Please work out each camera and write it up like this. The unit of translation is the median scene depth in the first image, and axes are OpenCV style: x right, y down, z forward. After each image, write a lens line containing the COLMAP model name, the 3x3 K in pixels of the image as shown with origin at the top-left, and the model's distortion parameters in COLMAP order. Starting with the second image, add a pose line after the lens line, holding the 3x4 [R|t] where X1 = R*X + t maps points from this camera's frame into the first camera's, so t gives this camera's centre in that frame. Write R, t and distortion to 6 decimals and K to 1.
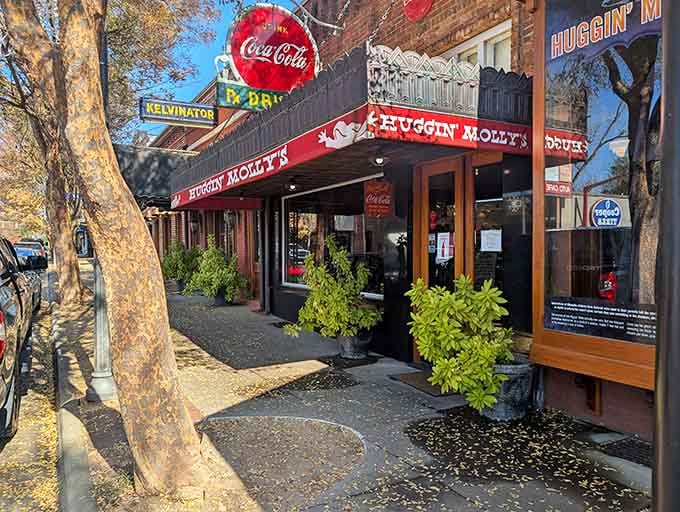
lens RADIAL K [[523.8, 0, 340.0], [0, 523.8, 256.0], [0, 0, 1]] dist [0.065070, -0.068213]
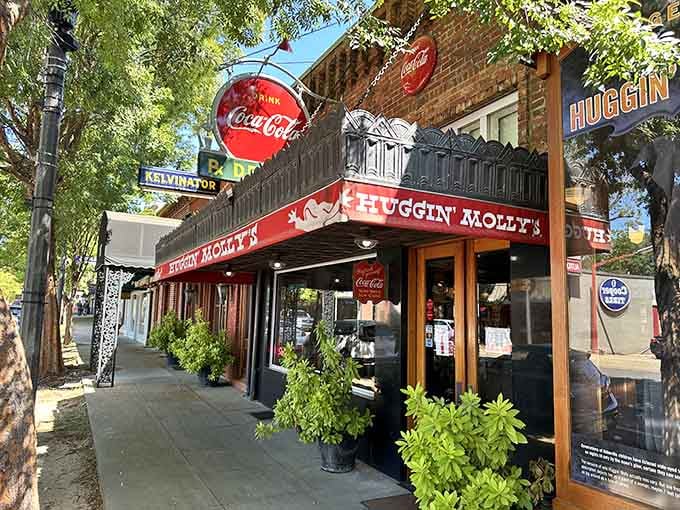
lens RADIAL K [[523.8, 0, 340.0], [0, 523.8, 255.0], [0, 0, 1]] dist [0.065070, -0.068213]
pose [[0.999523, 0.028494, -0.011892, 0.045916], [-0.029828, 0.990585, -0.133609, -0.050063], [0.007973, 0.133900, 0.990963, 0.163638]]
